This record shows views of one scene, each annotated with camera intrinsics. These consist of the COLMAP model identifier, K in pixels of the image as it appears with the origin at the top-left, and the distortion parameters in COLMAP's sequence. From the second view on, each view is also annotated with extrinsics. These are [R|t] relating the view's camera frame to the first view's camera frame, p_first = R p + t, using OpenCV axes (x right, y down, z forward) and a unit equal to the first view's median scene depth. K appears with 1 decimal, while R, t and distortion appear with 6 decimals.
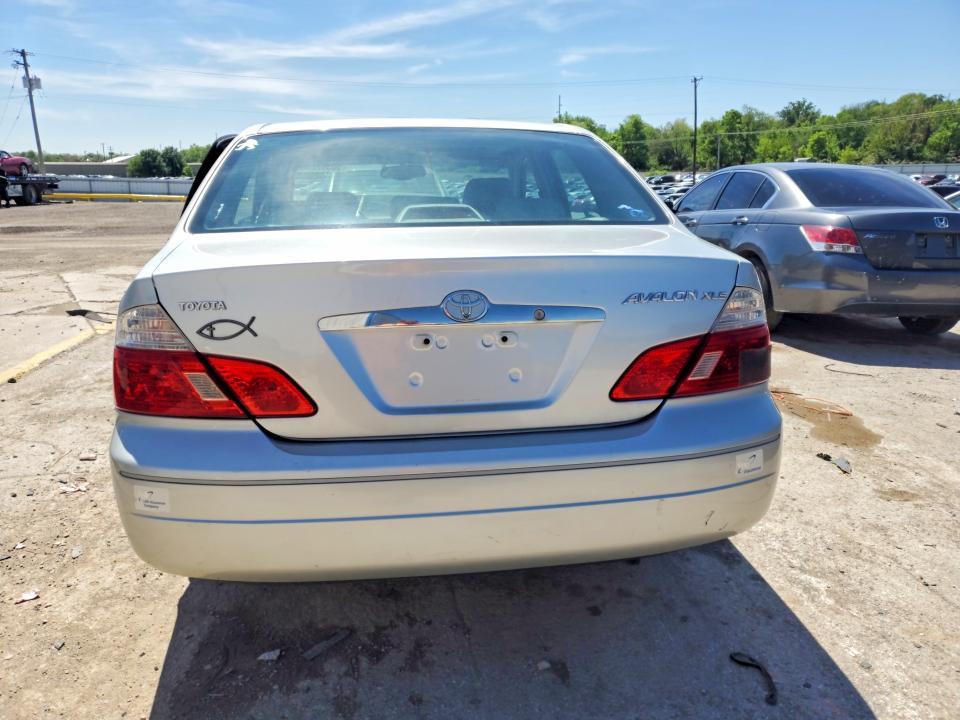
lens RADIAL K [[803.2, 0, 478.2], [0, 803.2, 361.7], [0, 0, 1]] dist [0.007454, 0.013805]
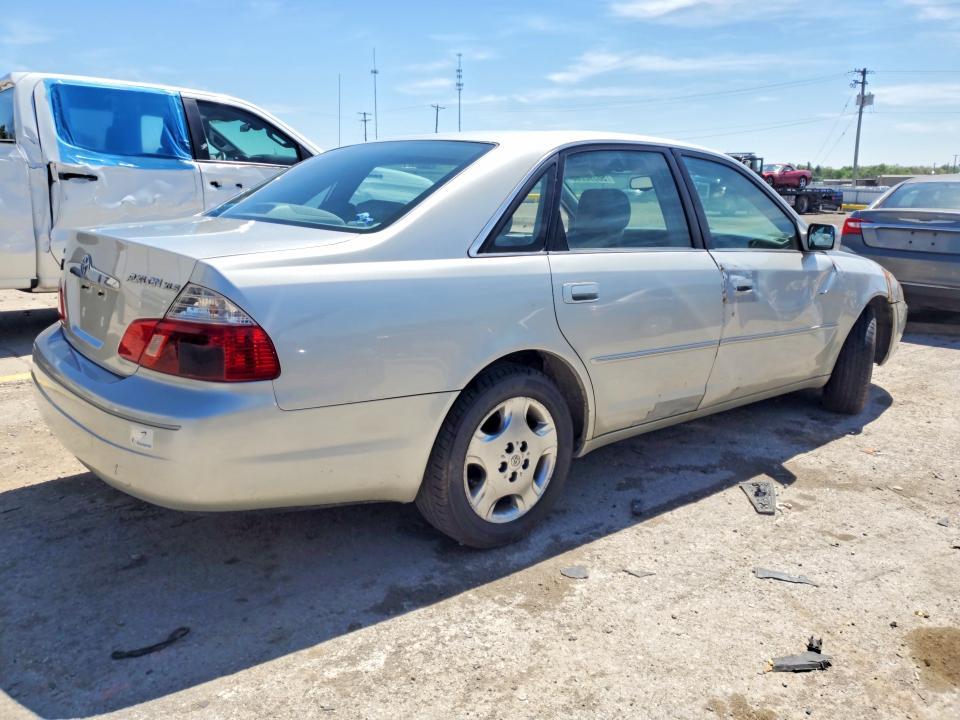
lens RADIAL K [[803.2, 0, 478.3], [0, 803.2, 359.7], [0, 0, 1]] dist [0.007454, 0.013805]
pose [[0.503943, 0.206609, -0.838662, 1.581741], [-0.222572, 0.969241, 0.105036, -0.212787], [0.834567, 0.133731, 0.534428, 0.839678]]
